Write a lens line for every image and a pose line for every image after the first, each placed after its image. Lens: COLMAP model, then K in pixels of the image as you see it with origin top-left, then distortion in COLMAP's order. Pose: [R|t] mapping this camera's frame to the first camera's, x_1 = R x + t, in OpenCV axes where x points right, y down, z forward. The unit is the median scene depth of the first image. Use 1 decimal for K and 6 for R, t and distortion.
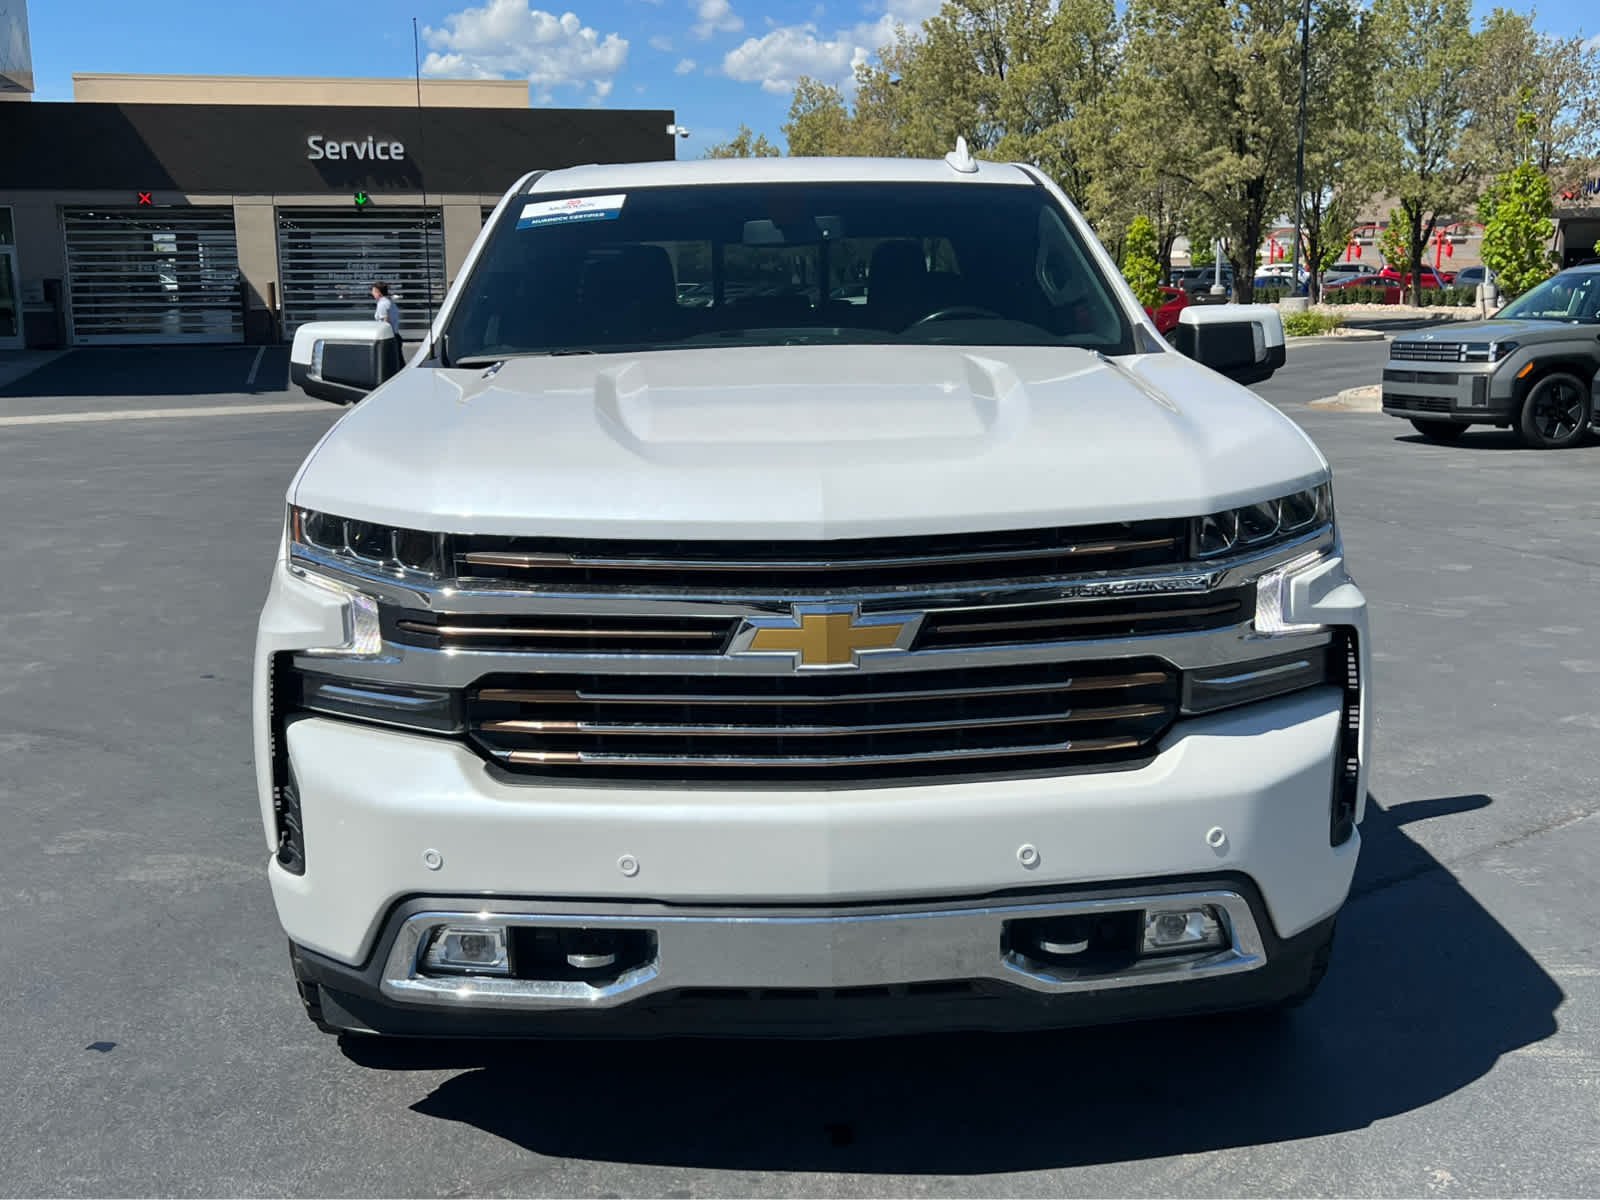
lens RADIAL K [[1753.9, 0, 790.4], [0, 1753.9, 599.2], [0, 0, 1]] dist [0.092187, -0.198056]
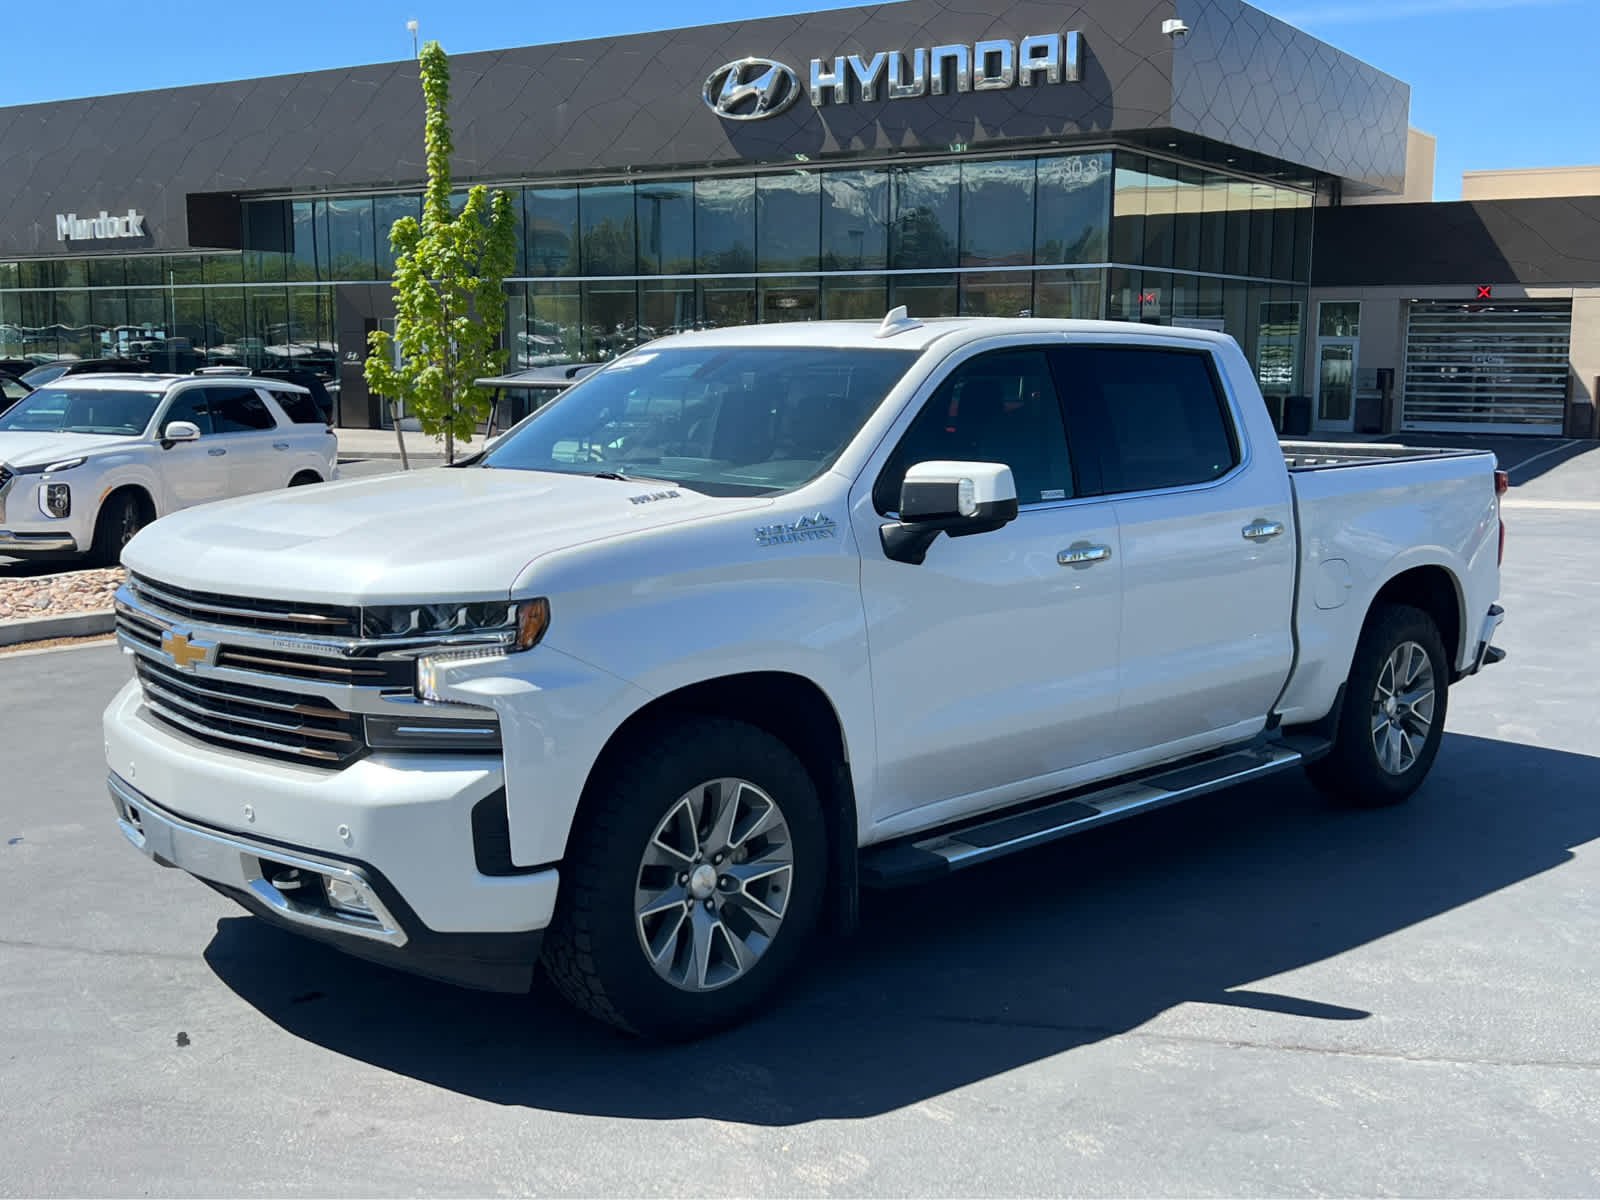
lens RADIAL K [[1753.9, 0, 790.4], [0, 1753.9, 599.2], [0, 0, 1]] dist [0.092187, -0.198056]
pose [[0.676760, 0.117245, -0.726808, 0.129657], [-0.149229, 0.988590, 0.020521, -0.011474], [0.720921, 0.094573, 0.686534, 0.023193]]
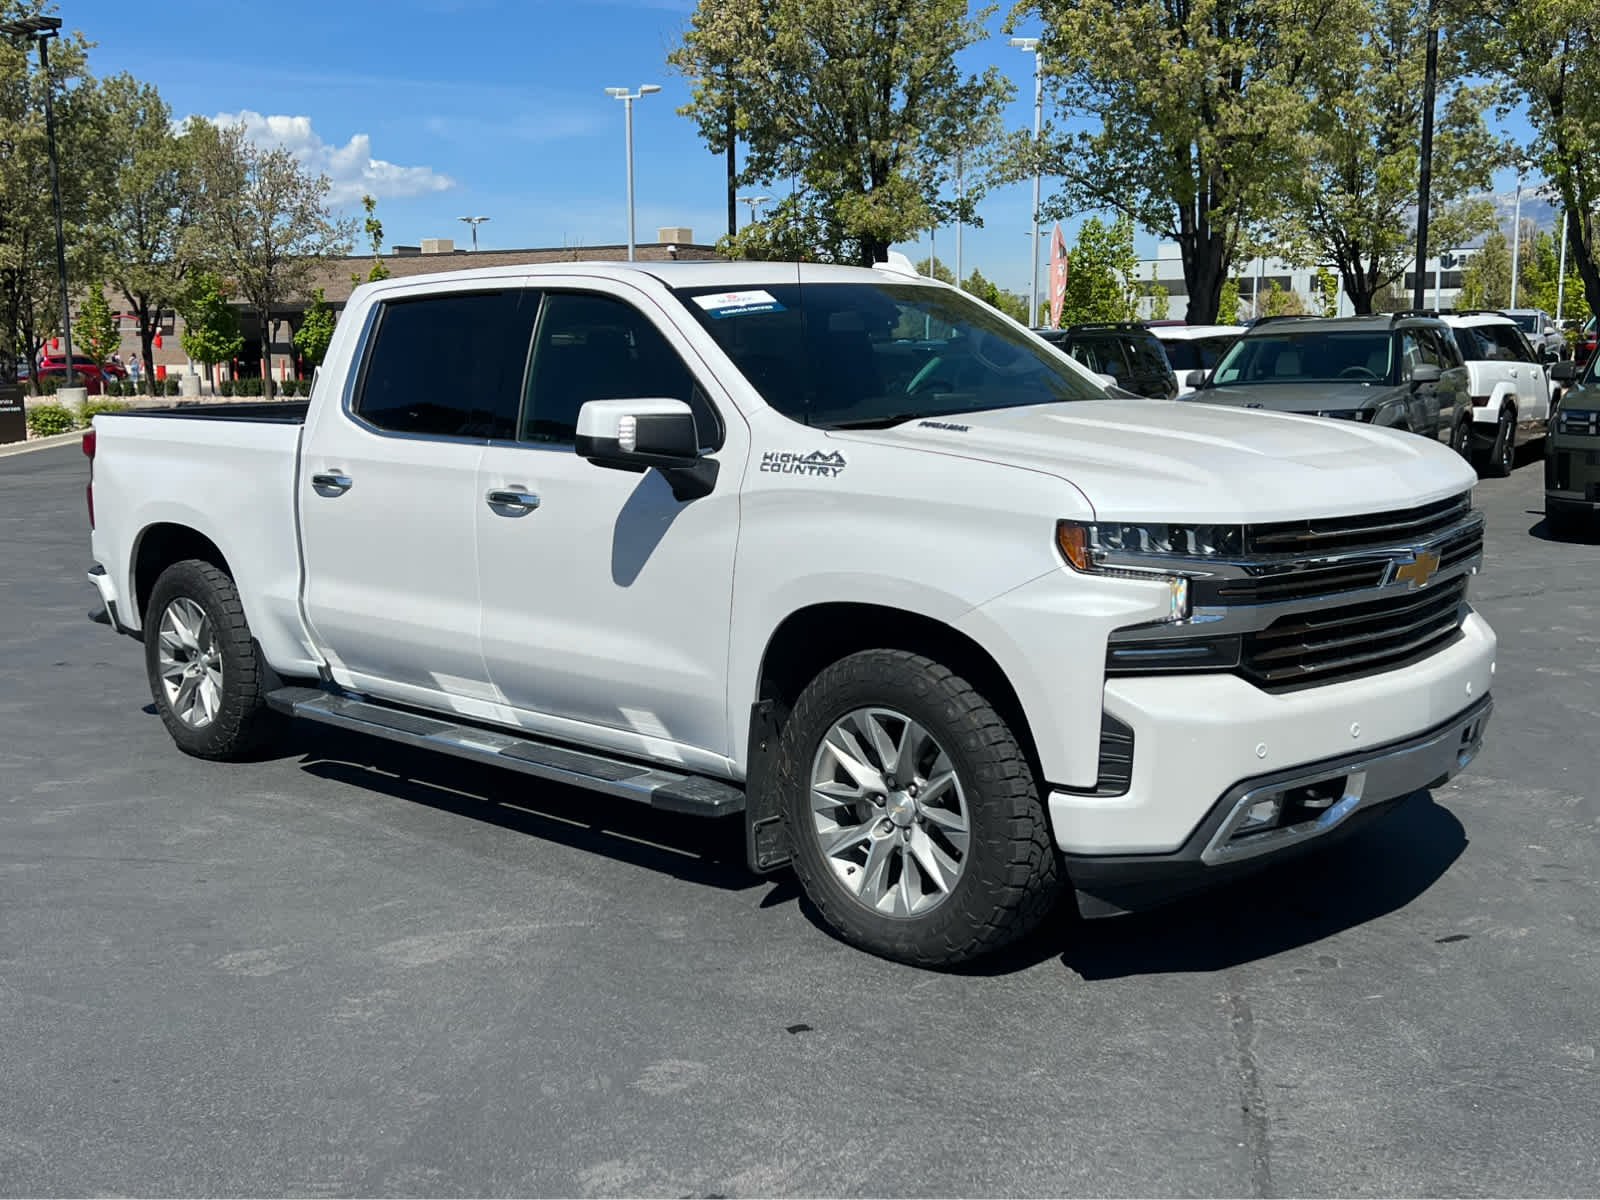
lens RADIAL K [[1753.9, 0, 790.4], [0, 1753.9, 599.2], [0, 0, 1]] dist [0.092187, -0.198056]
pose [[0.721269, -0.100441, 0.685334, -0.125417], [0.134987, 0.990842, 0.003151, -0.002772], [-0.679375, 0.090238, 0.728222, 0.016967]]
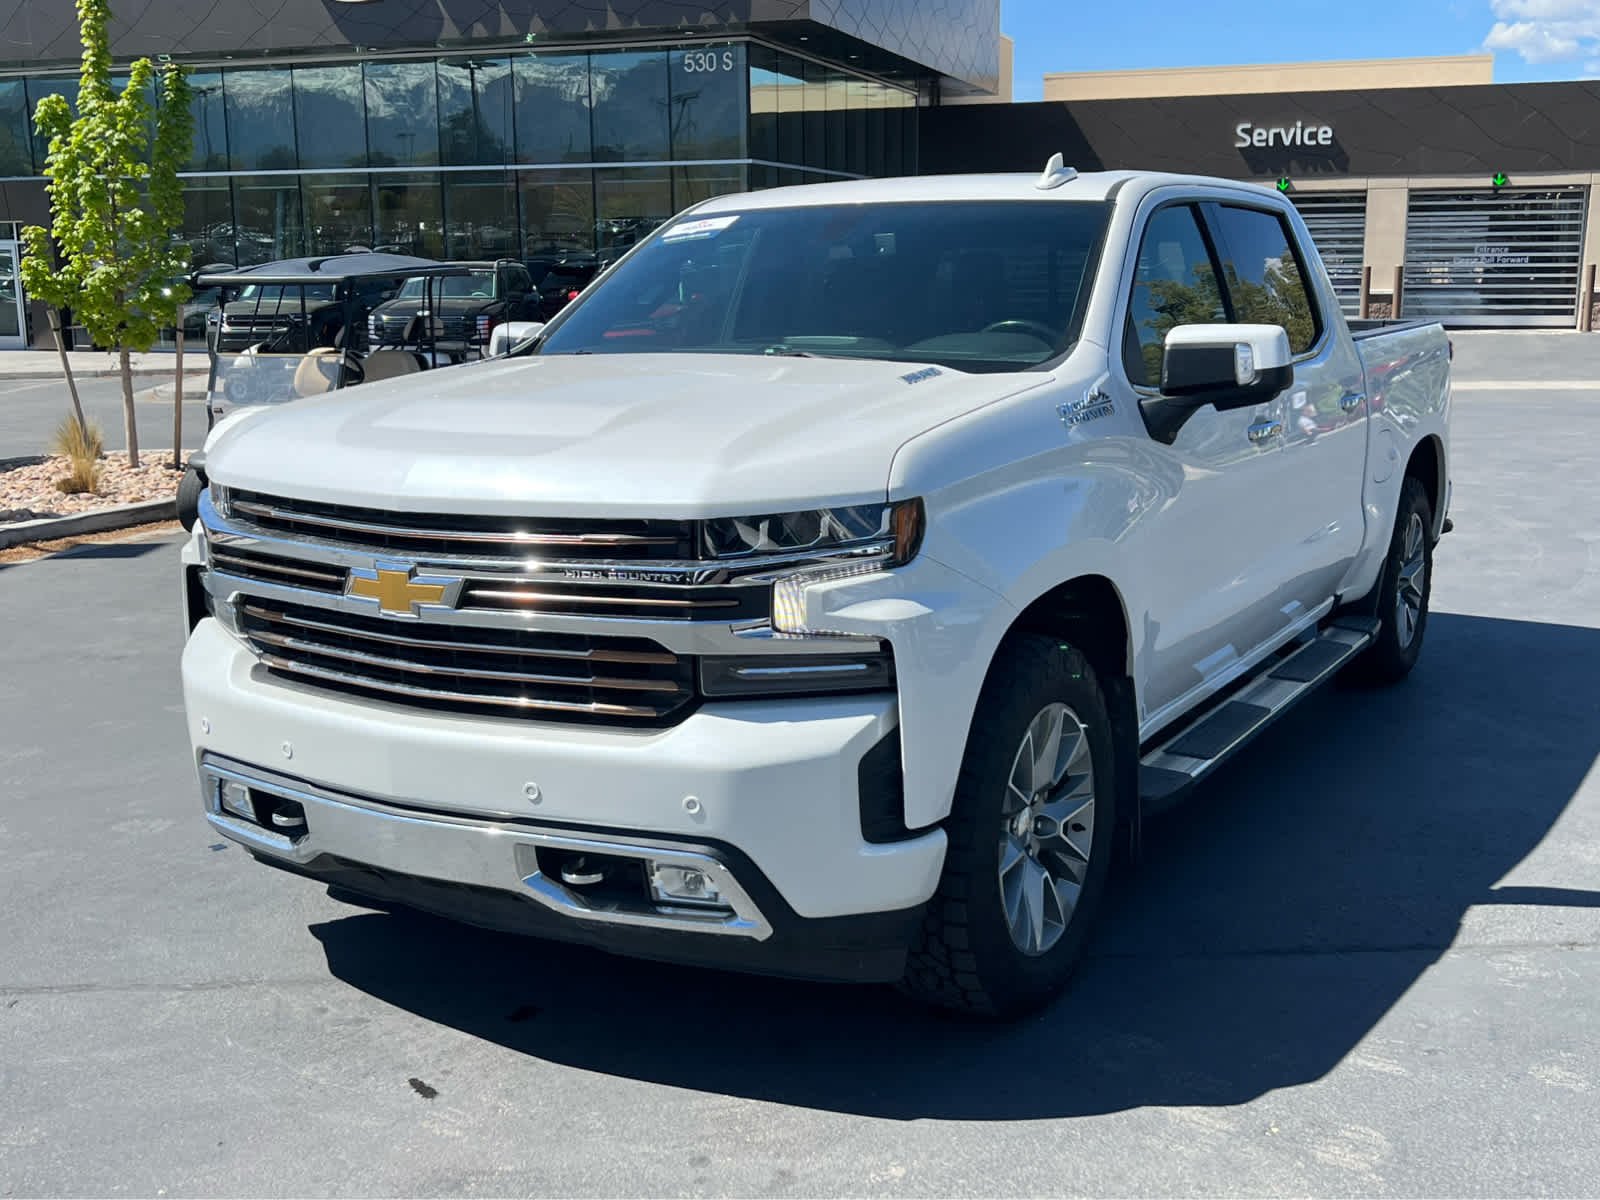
lens RADIAL K [[1762.2, 0, 793.3], [0, 1762.2, 567.1], [0, 0, 1]] dist [0.102841, -0.235951]
pose [[0.844058, 0.096113, -0.527568, 0.075950], [-0.100404, 0.994734, 0.020585, -0.003932], [0.526769, 0.035595, 0.849263, 0.006371]]
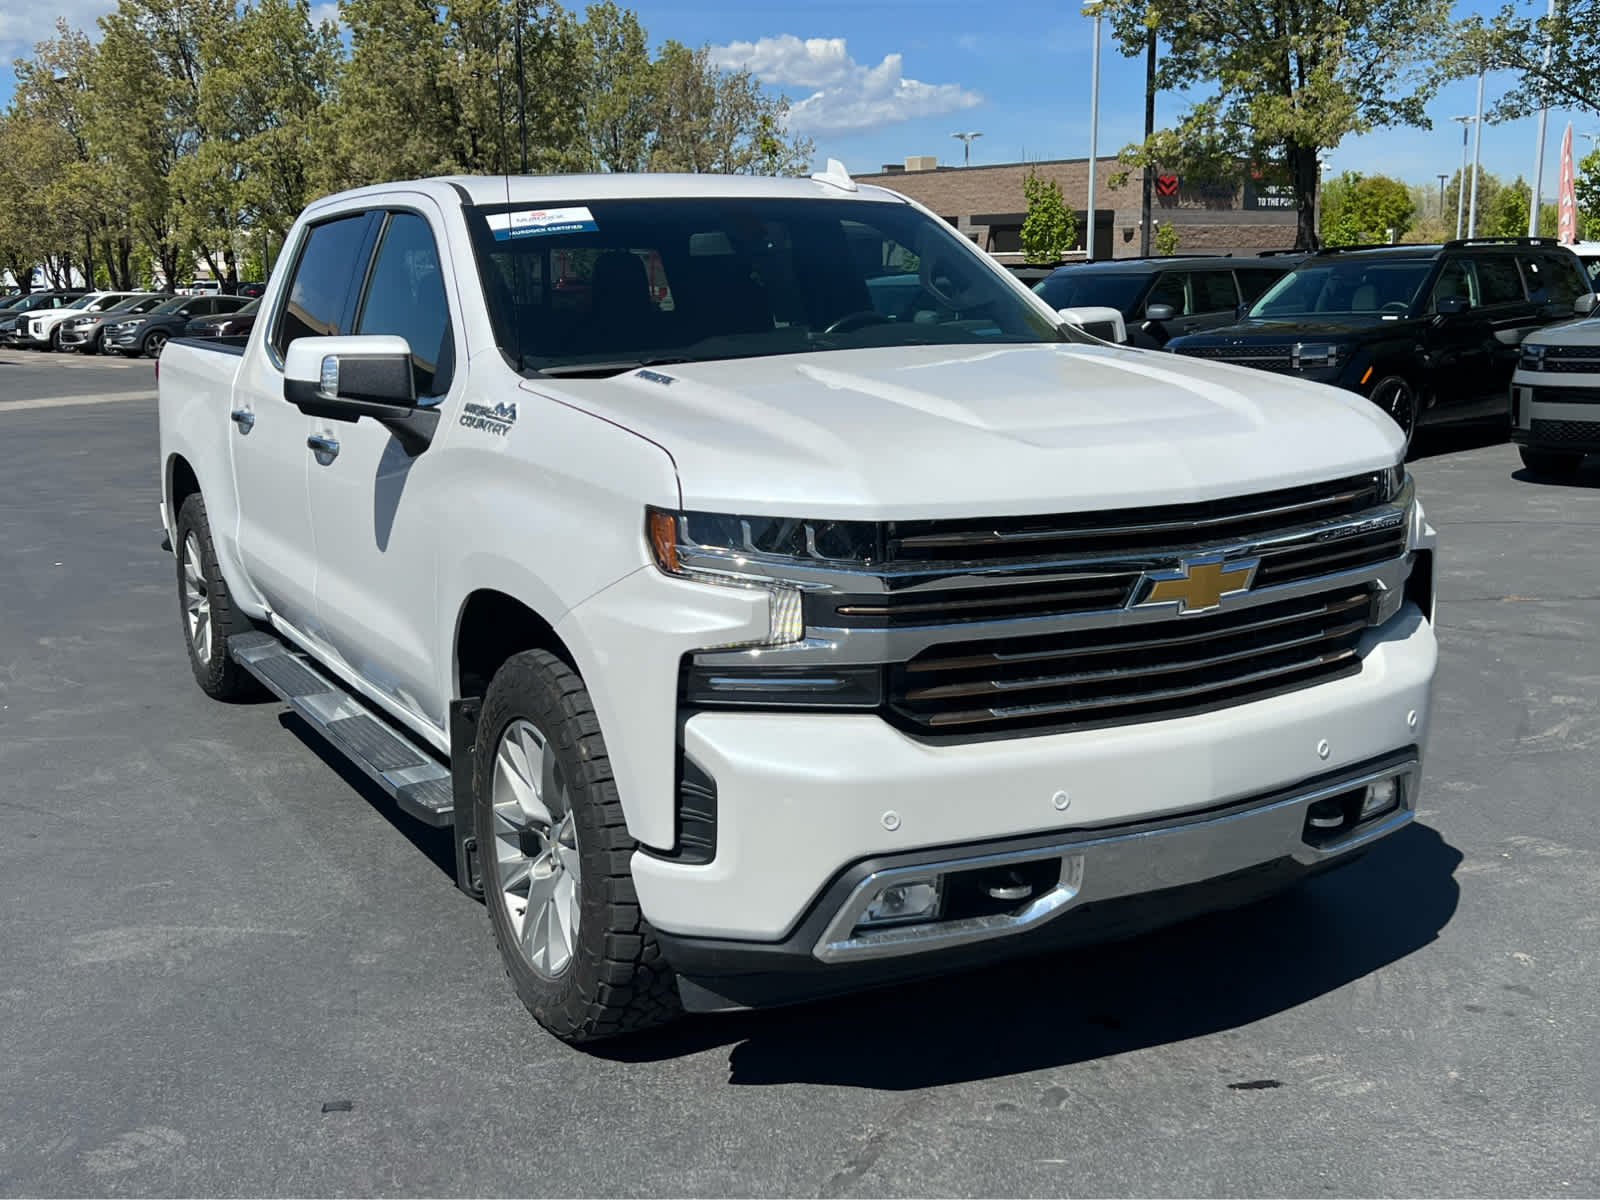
lens RADIAL K [[1754.8, 0, 790.2], [0, 1754.8, 603.0], [0, 0, 1]] dist [0.082031, -0.194126]
pose [[0.890938, -0.088595, 0.445399, -0.062633], [0.090346, 0.995759, 0.017349, -0.000980], [-0.445048, 0.024783, 0.895164, 0.004675]]
